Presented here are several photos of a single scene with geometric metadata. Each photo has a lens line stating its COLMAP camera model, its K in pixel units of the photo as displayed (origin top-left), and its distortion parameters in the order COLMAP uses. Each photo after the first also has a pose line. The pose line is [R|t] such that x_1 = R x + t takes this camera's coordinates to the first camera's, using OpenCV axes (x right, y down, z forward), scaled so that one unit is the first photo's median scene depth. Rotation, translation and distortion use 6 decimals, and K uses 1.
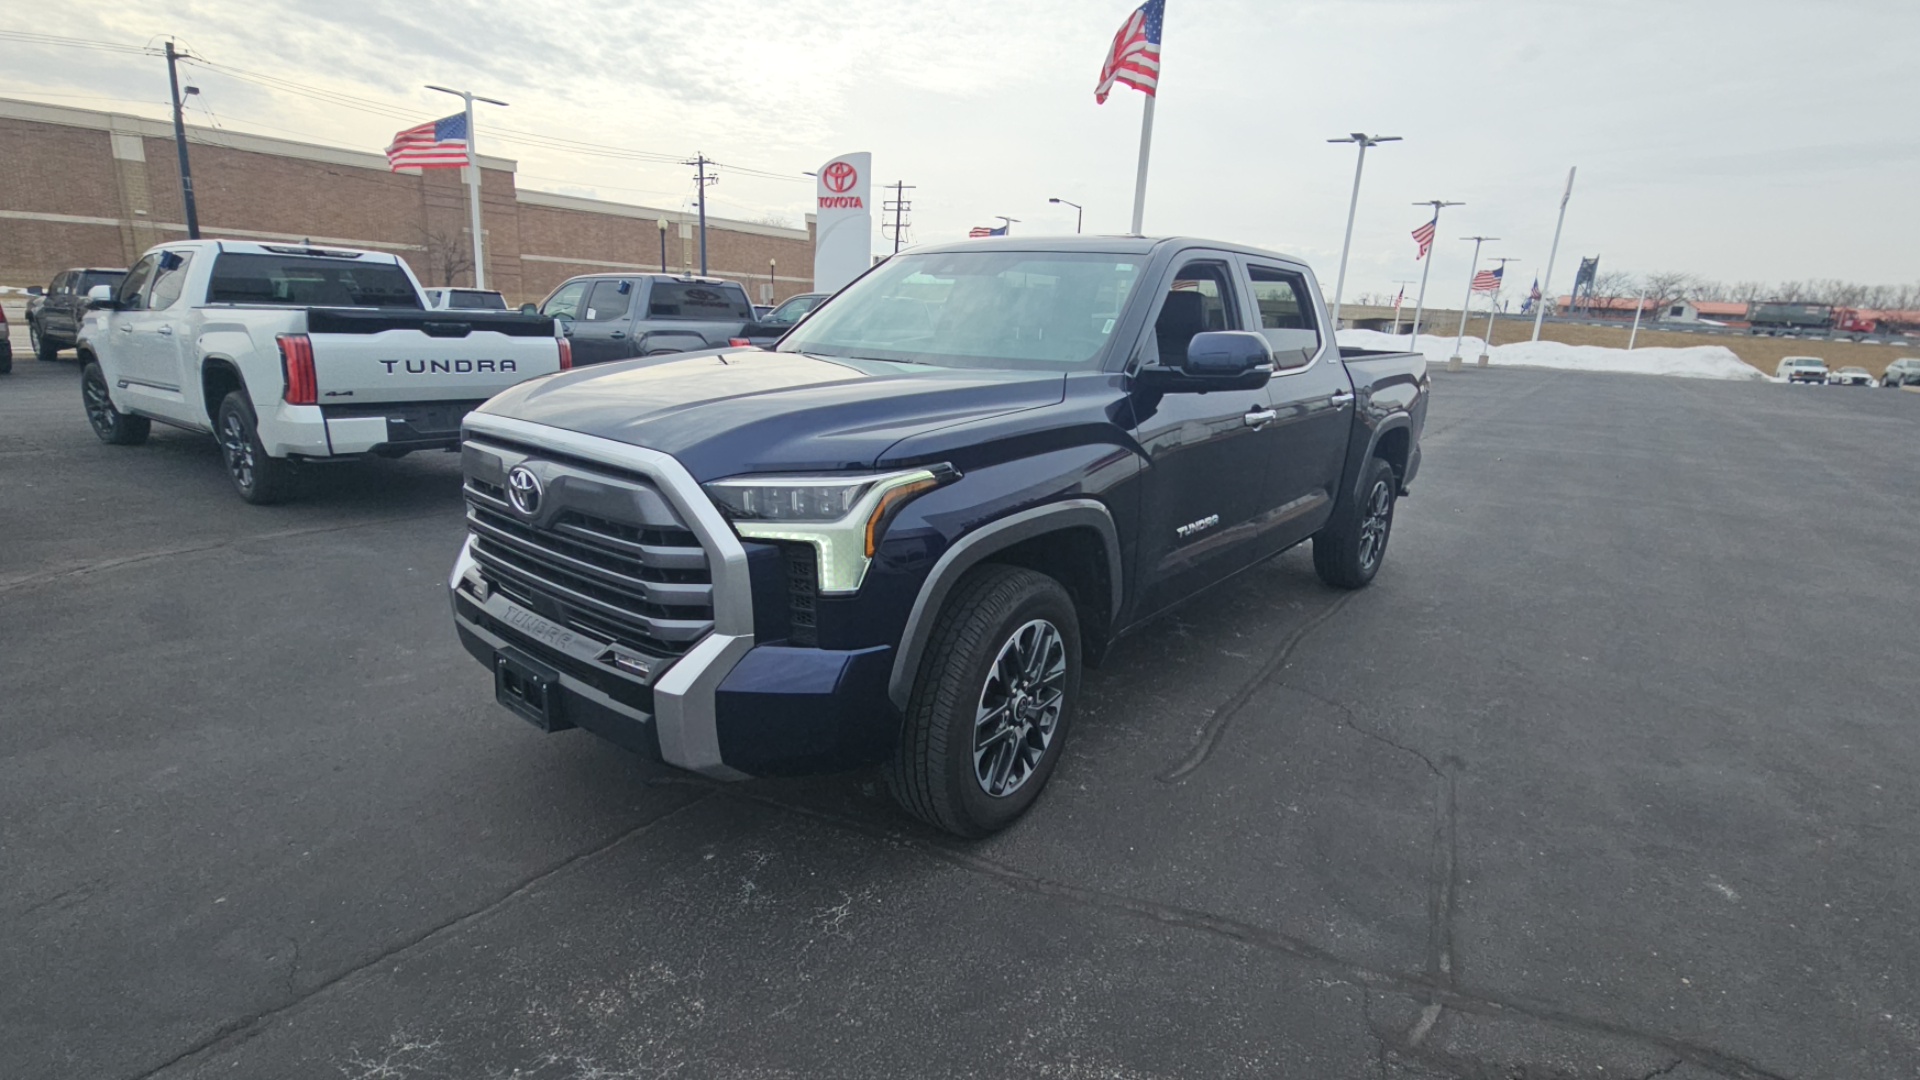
lens RADIAL K [[868.8, 0, 984.8], [0, 868.8, 532.8], [0, 0, 1]] dist [-0.005969, -0.001575]
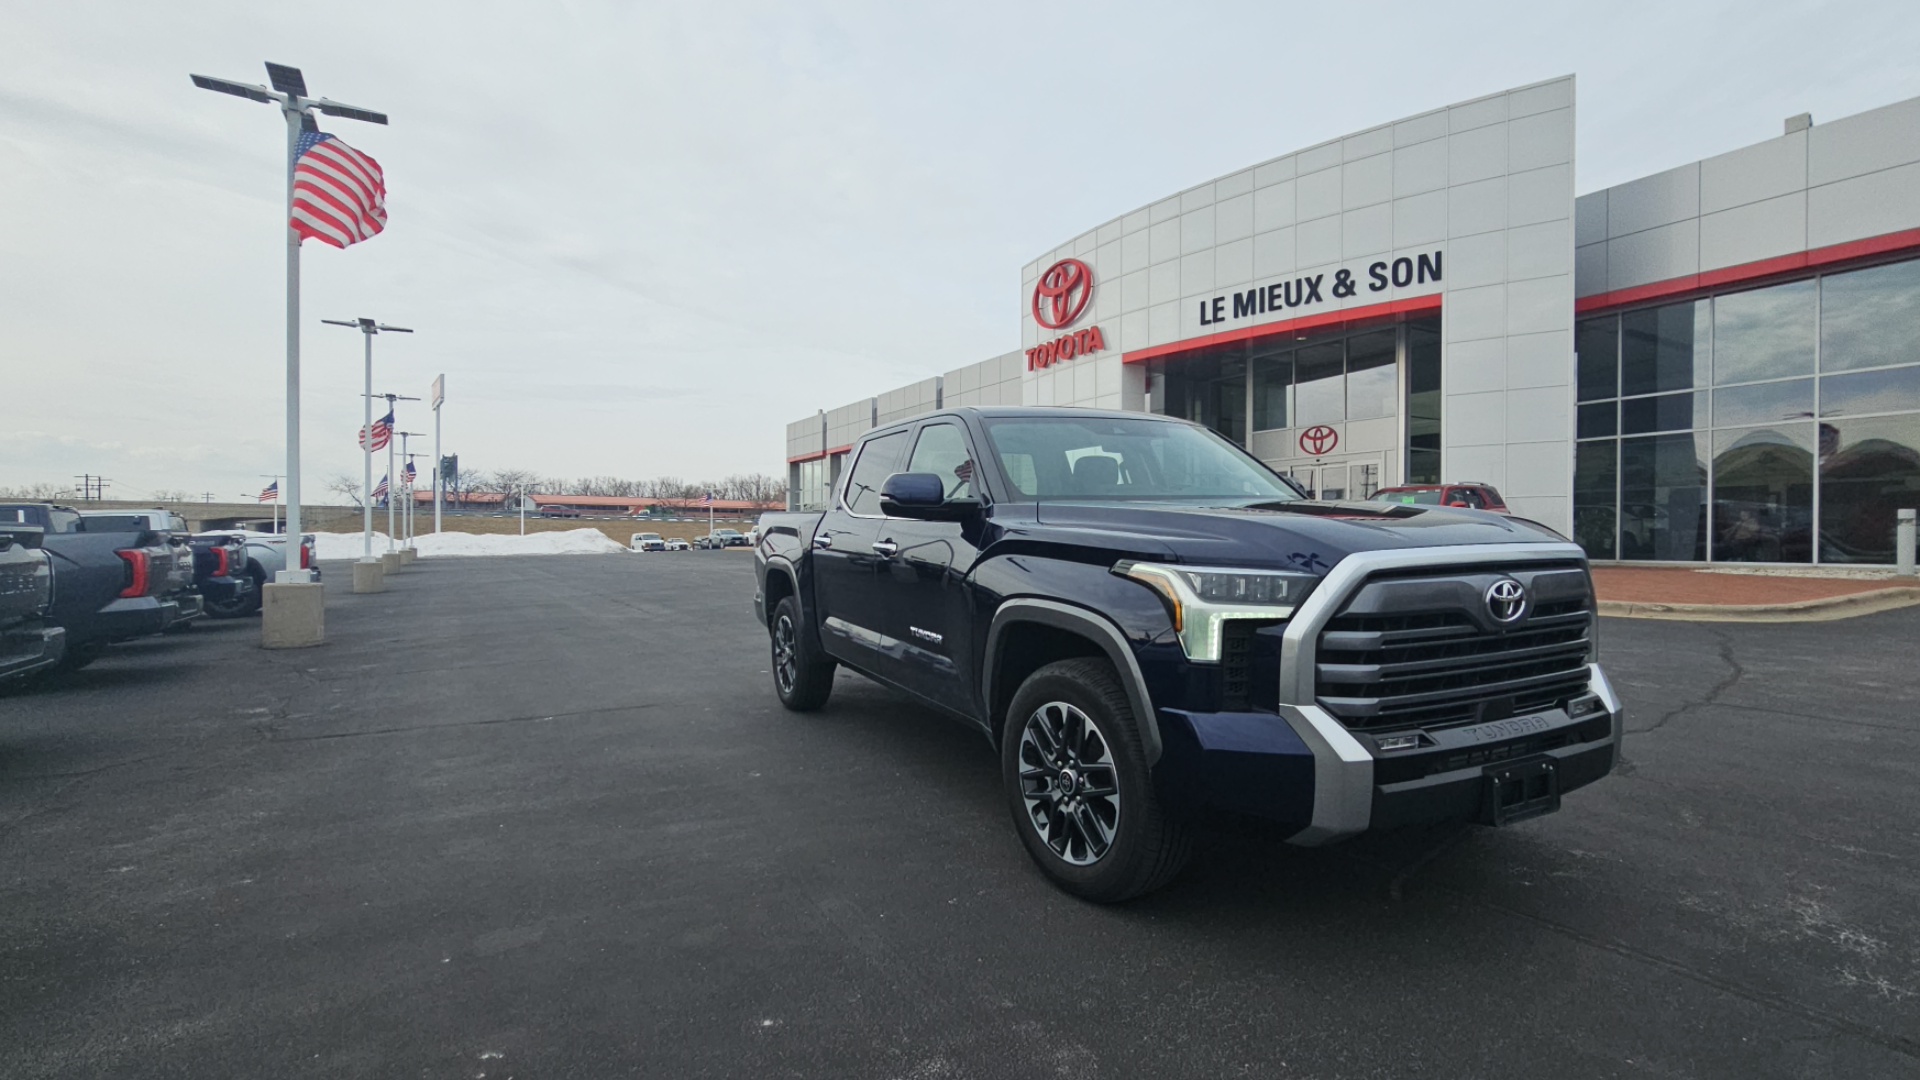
lens RADIAL K [[858.2, 0, 980.3], [0, 858.2, 541.9], [0, 0, 1]] dist [0.004781, -0.004128]
pose [[0.426236, -0.063003, 0.902415, -0.624925], [0.247296, 0.967688, -0.049245, -0.081069], [-0.870154, 0.244153, 0.428044, 0.379123]]
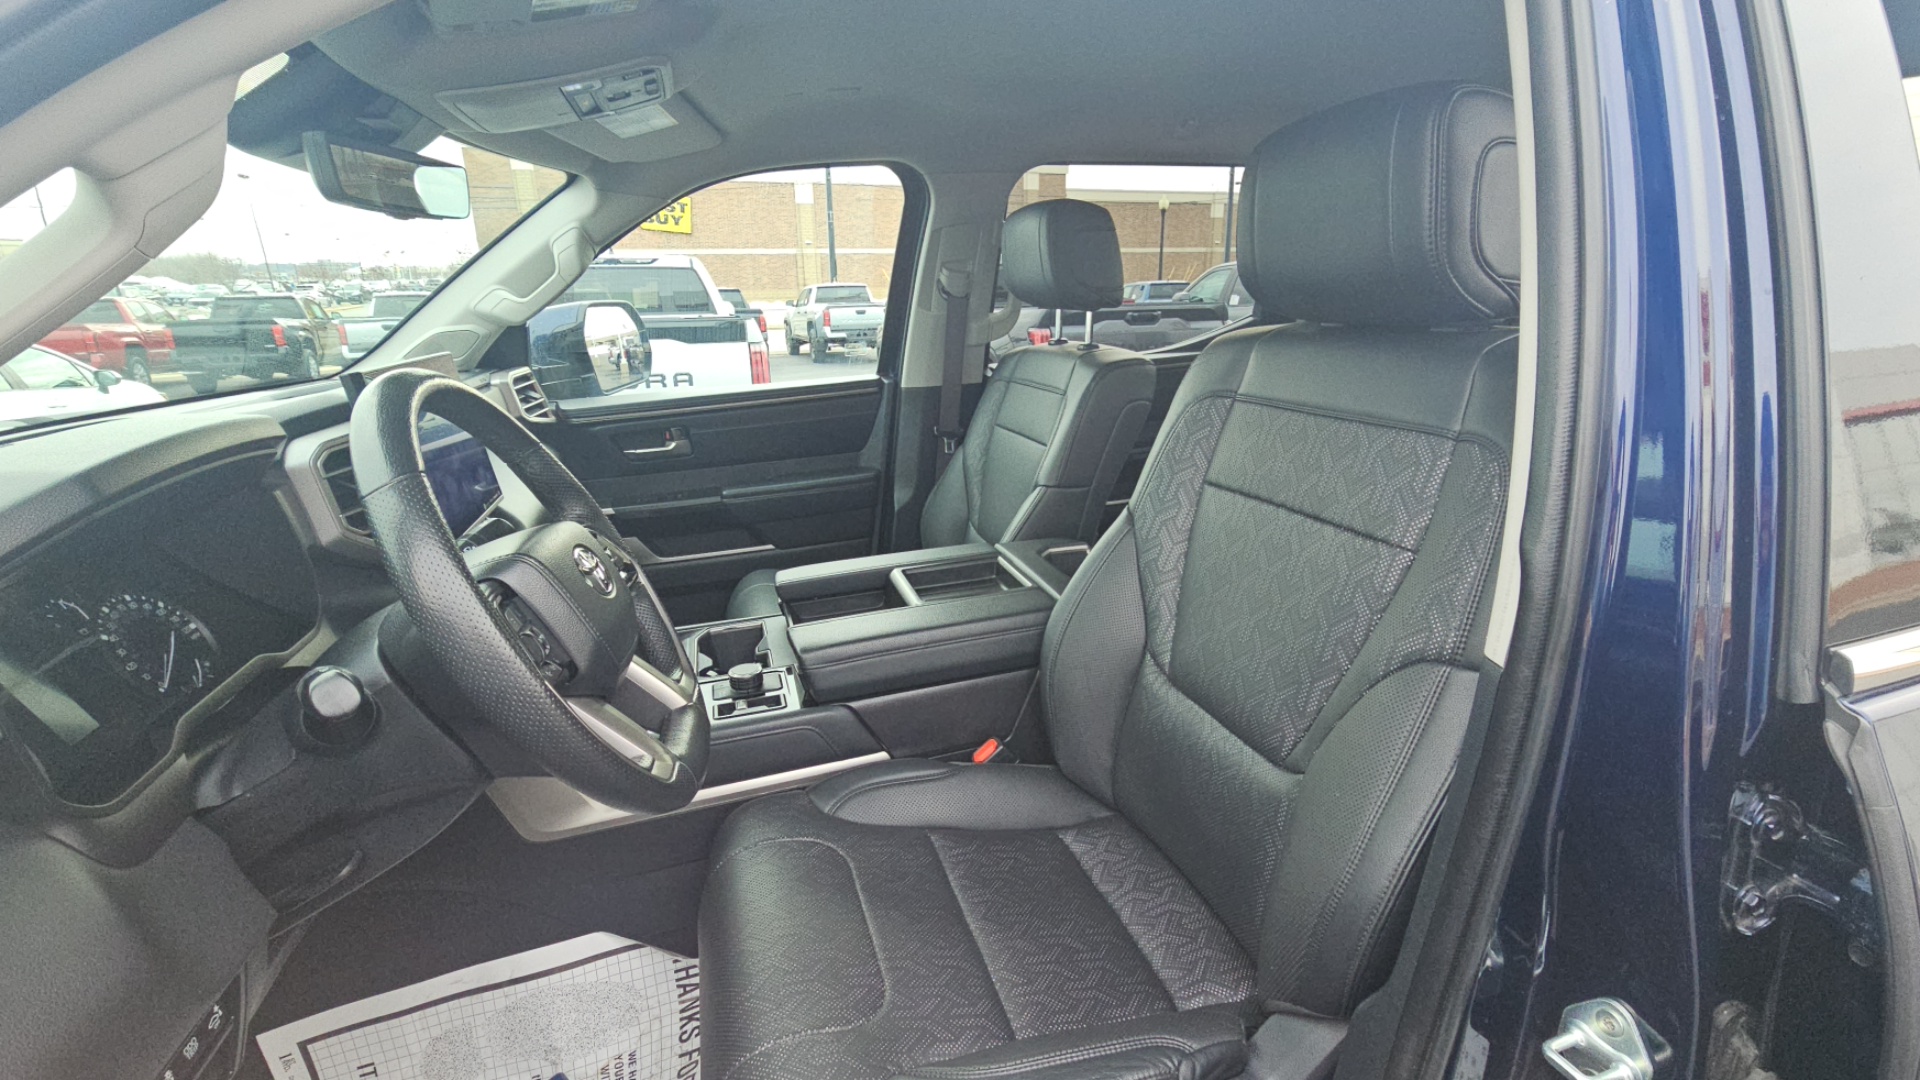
lens RADIAL K [[859.8, 0, 979.8], [0, 859.8, 545.1], [0, 0, 1]] dist [0.011102, -0.008964]
pose [[0.829770, 0.094540, -0.550040, 0.173785], [-0.072626, 0.995459, 0.061537, -0.105880], [0.553360, -0.011114, 0.832868, 0.461958]]
